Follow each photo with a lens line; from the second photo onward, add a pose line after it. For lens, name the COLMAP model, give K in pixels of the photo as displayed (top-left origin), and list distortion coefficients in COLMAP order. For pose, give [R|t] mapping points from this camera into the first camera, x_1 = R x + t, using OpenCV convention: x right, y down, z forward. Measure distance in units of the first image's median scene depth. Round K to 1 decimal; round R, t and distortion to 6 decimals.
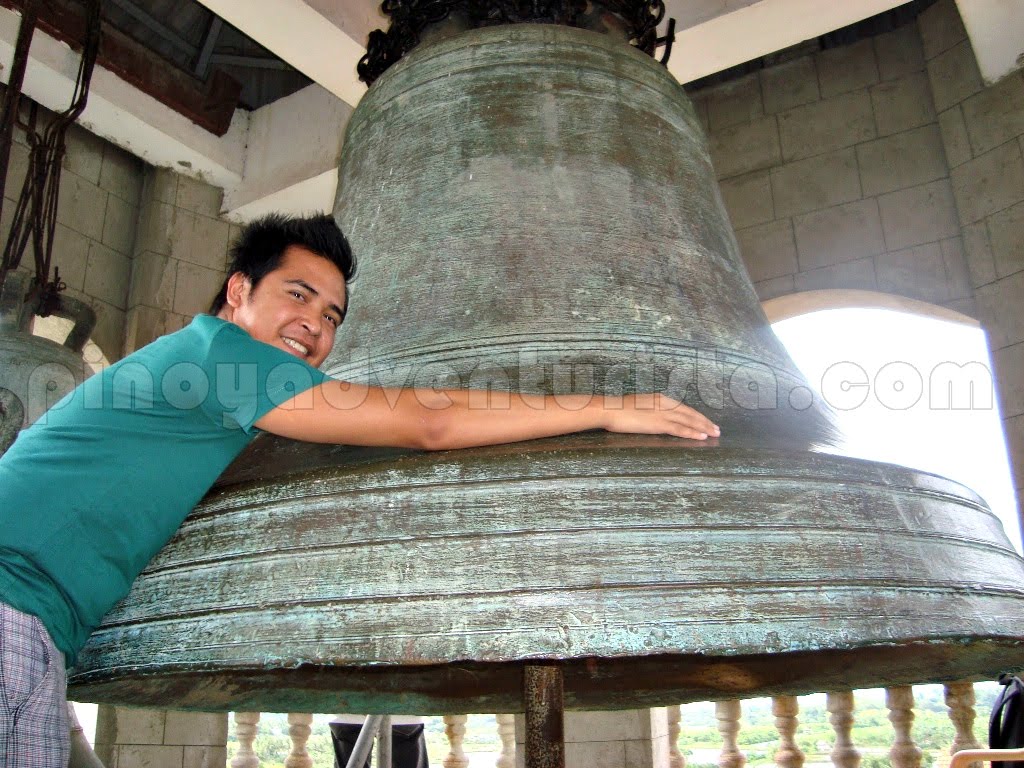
lens RADIAL K [[982.6, 0, 511.4], [0, 982.6, 352.1], [0, 0, 1]] dist [-0.146460, 0.081786]
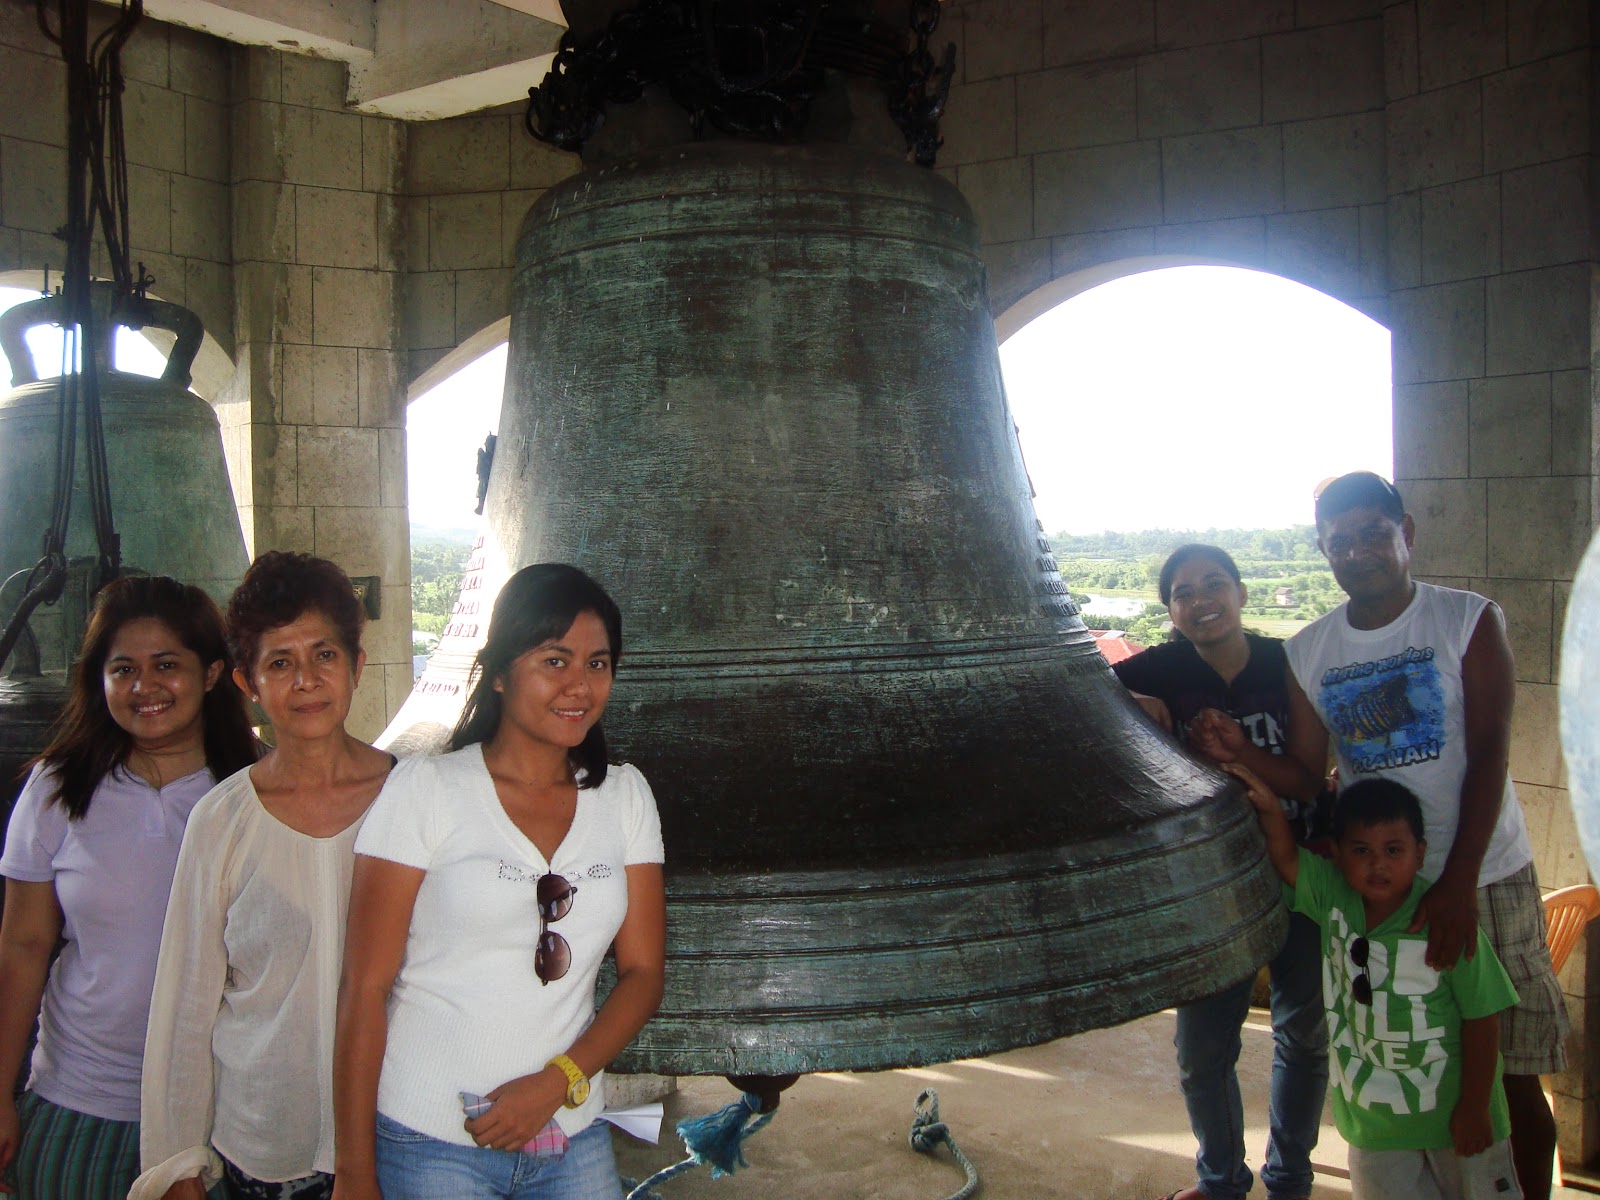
lens RADIAL K [[1579.1, 0, 759.1], [0, 1579.1, 549.8], [0, 0, 1]] dist [-0.105692, 0.003374]
pose [[0.998996, 0.001029, -0.044783, 0.097631], [0.015397, 0.930929, 0.364877, -0.556029], [0.042065, -0.365200, 0.929978, -0.307547]]
